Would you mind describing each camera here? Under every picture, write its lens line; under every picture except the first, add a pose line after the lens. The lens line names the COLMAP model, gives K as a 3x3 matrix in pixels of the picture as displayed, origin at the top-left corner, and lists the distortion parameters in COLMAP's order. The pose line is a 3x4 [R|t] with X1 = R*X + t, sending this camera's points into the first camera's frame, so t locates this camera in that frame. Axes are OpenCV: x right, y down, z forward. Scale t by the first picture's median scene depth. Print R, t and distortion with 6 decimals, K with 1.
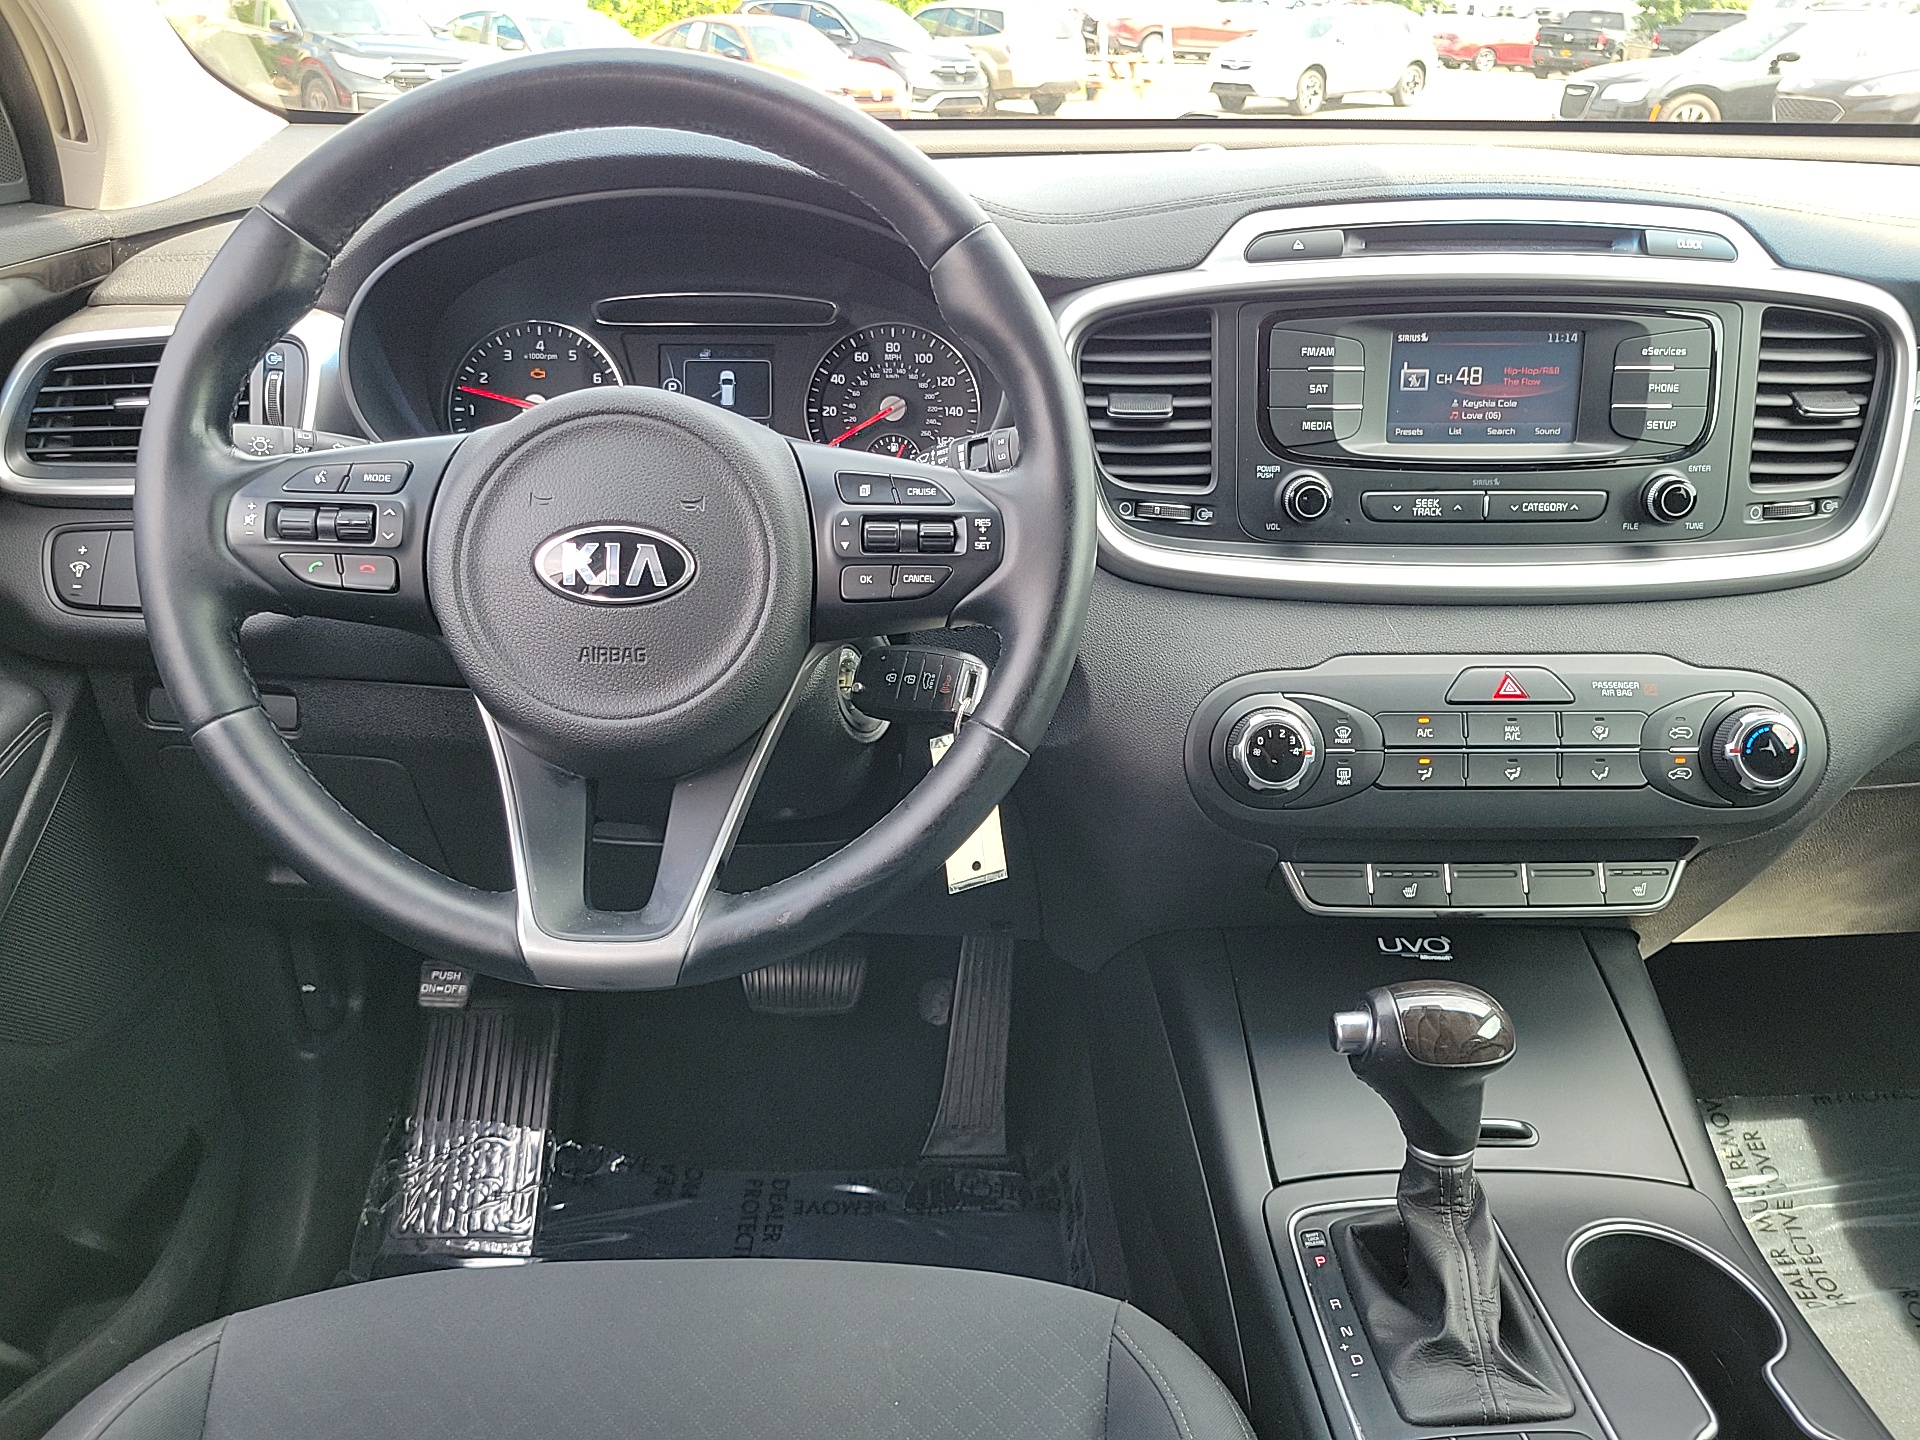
lens RADIAL K [[1523.8, 0, 960.0], [0, 1523.8, 720.0], [0, 0, 1]] dist [0.024748, -0.000181]
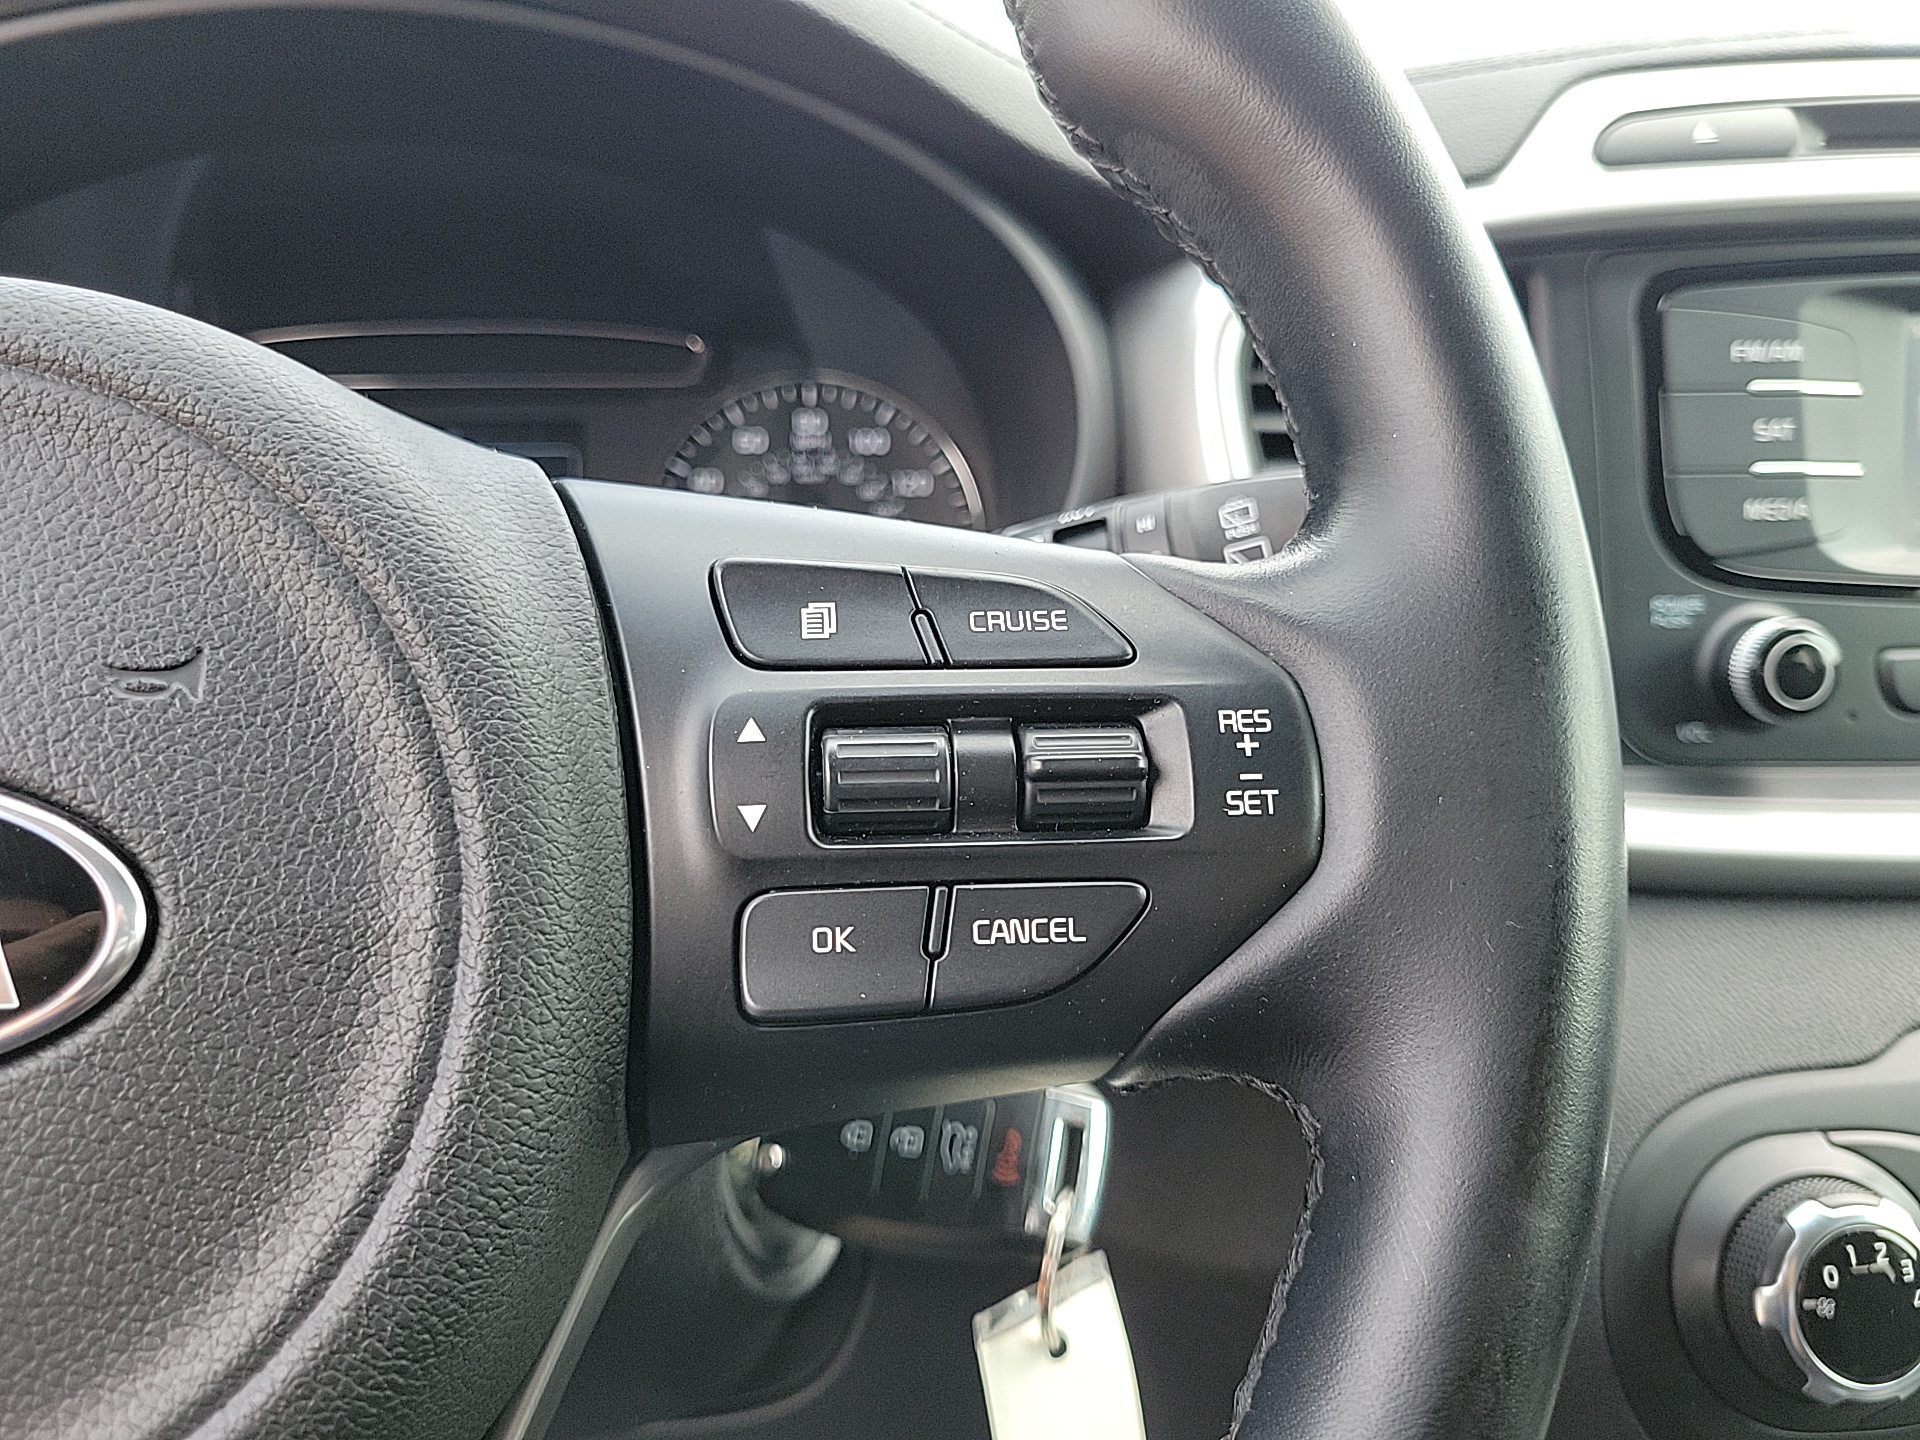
lens RADIAL K [[1548.7, 0, 960.0], [0, 1548.7, 720.0], [0, 0, 1]] dist [-0.006235, -0.003242]
pose [[0.995944, -0.026141, 0.086097, -0.049534], [0.039084, 0.987566, -0.152269, -0.070596], [-0.081046, 0.155016, 0.984582, 0.577956]]
